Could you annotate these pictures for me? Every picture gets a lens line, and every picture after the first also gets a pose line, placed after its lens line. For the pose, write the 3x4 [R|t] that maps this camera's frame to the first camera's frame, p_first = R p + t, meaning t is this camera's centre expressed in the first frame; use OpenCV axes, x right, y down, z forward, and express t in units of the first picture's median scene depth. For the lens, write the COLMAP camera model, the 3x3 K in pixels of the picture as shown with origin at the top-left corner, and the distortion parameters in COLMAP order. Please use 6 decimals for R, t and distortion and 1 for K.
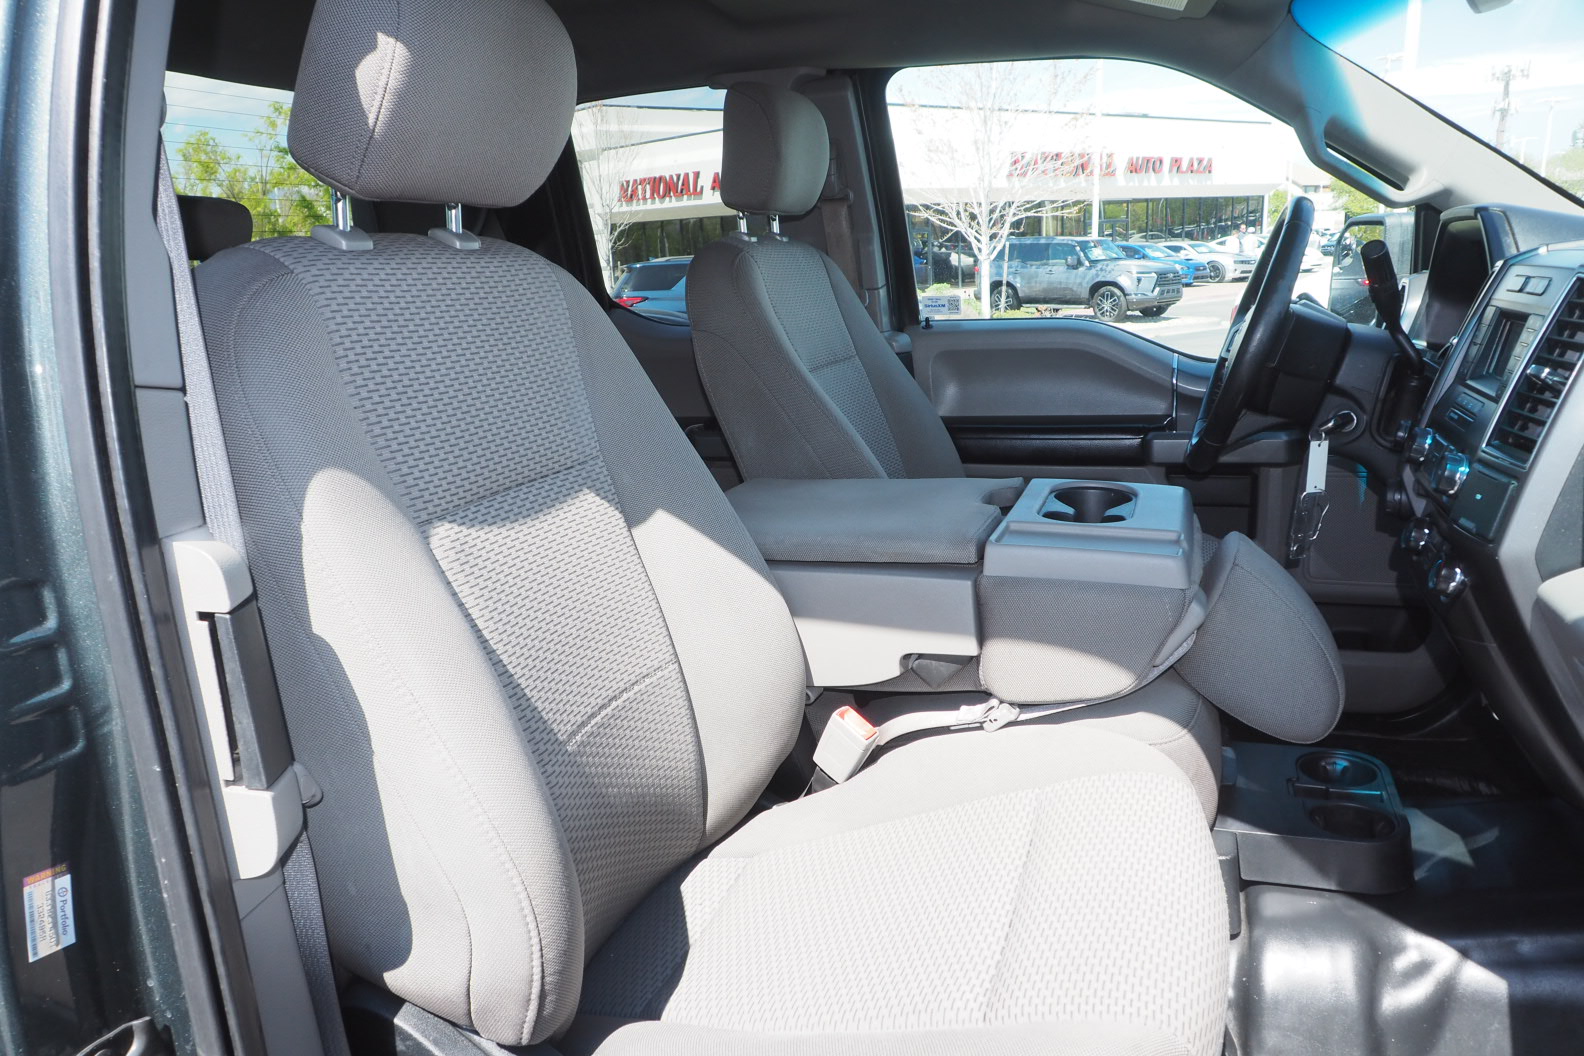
lens RADIAL K [[1126.7, 0, 790.9], [0, 1126.7, 534.9], [0, 0, 1]] dist [-0.016224, -0.002458]
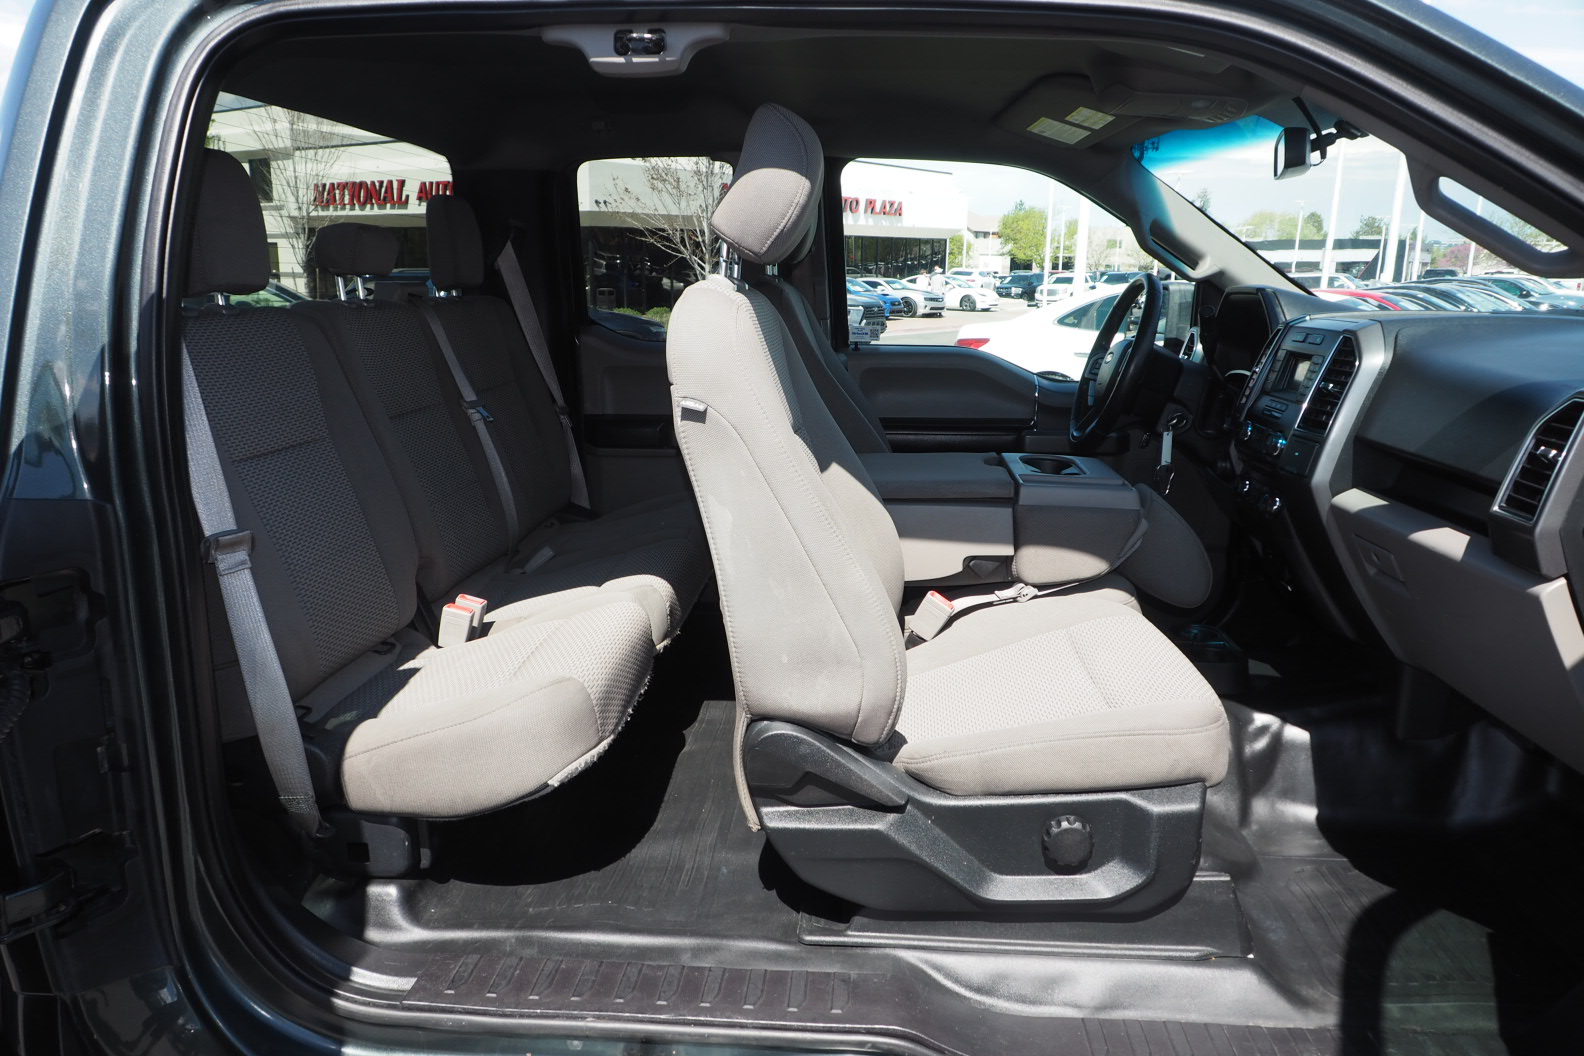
lens RADIAL K [[1126.7, 0, 790.9], [0, 1126.7, 534.9], [0, 0, 1]] dist [-0.016224, -0.002458]
pose [[0.965306, -0.006229, 0.261045, -0.492245], [0.011225, 0.999781, -0.017652, 0.090342], [-0.260878, 0.019970, 0.965165, -0.408224]]
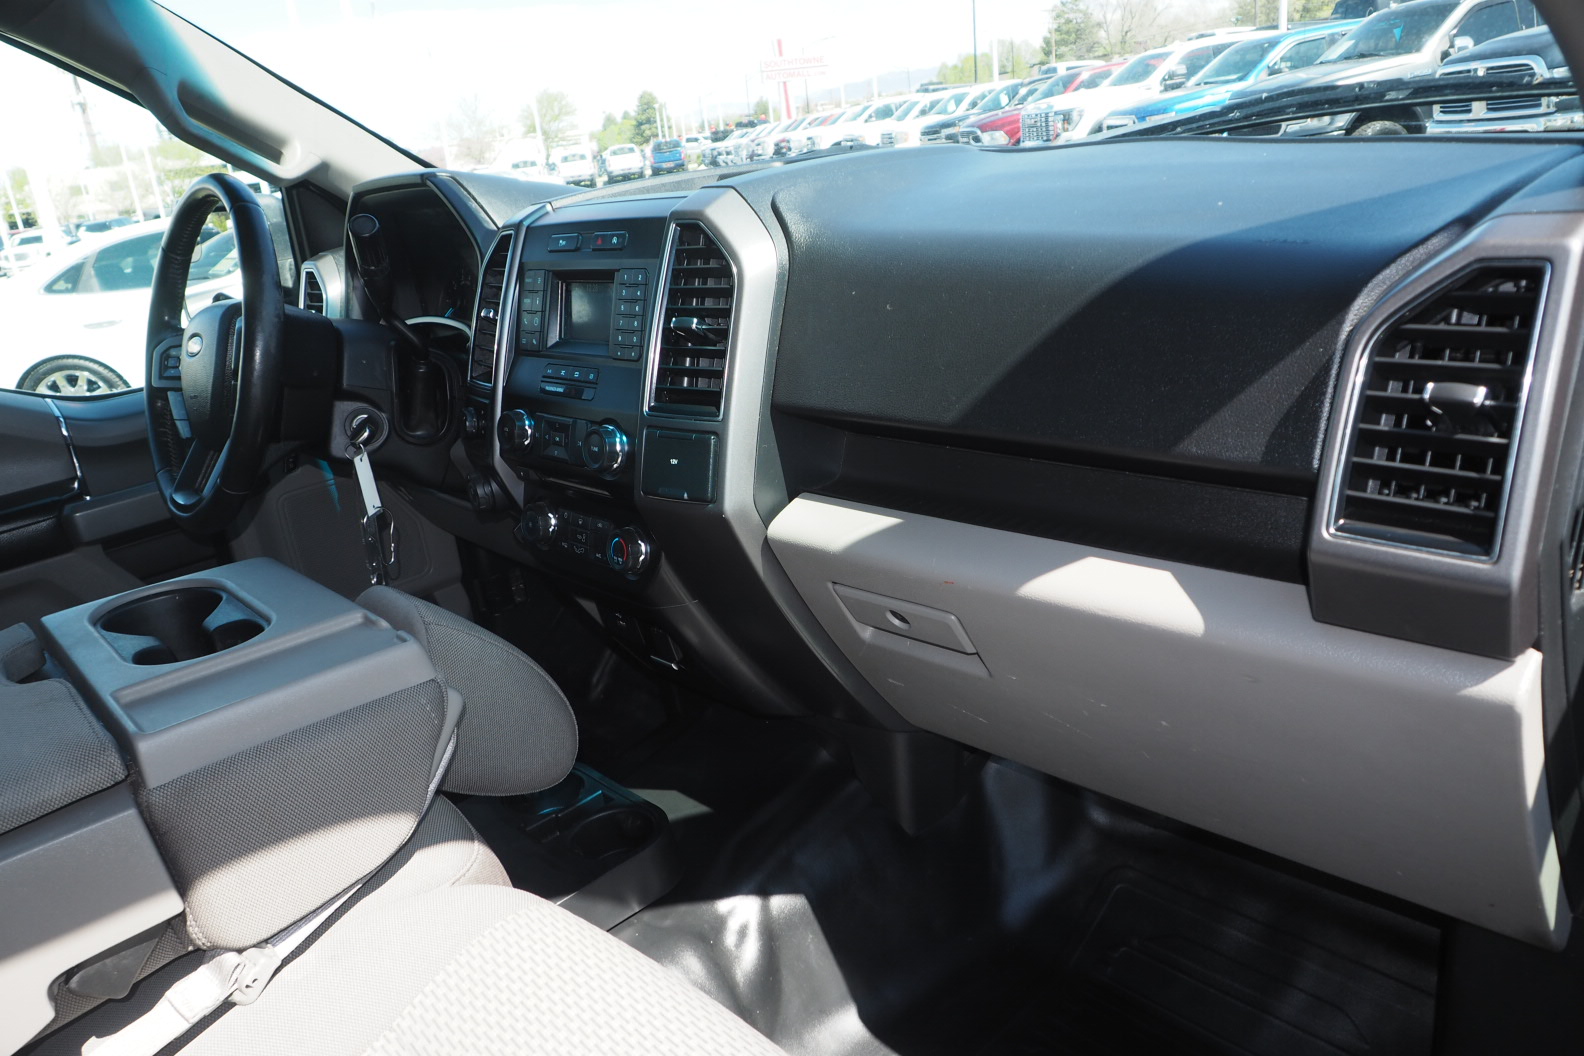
lens RADIAL K [[1126.7, 0, 790.9], [0, 1126.7, 534.9], [0, 0, 1]] dist [-0.016224, -0.002458]
pose [[0.474129, -0.302189, 0.826973, -0.111309], [0.302254, 0.938040, 0.169483, -0.080725], [-0.826949, 0.169599, 0.536089, 0.310852]]
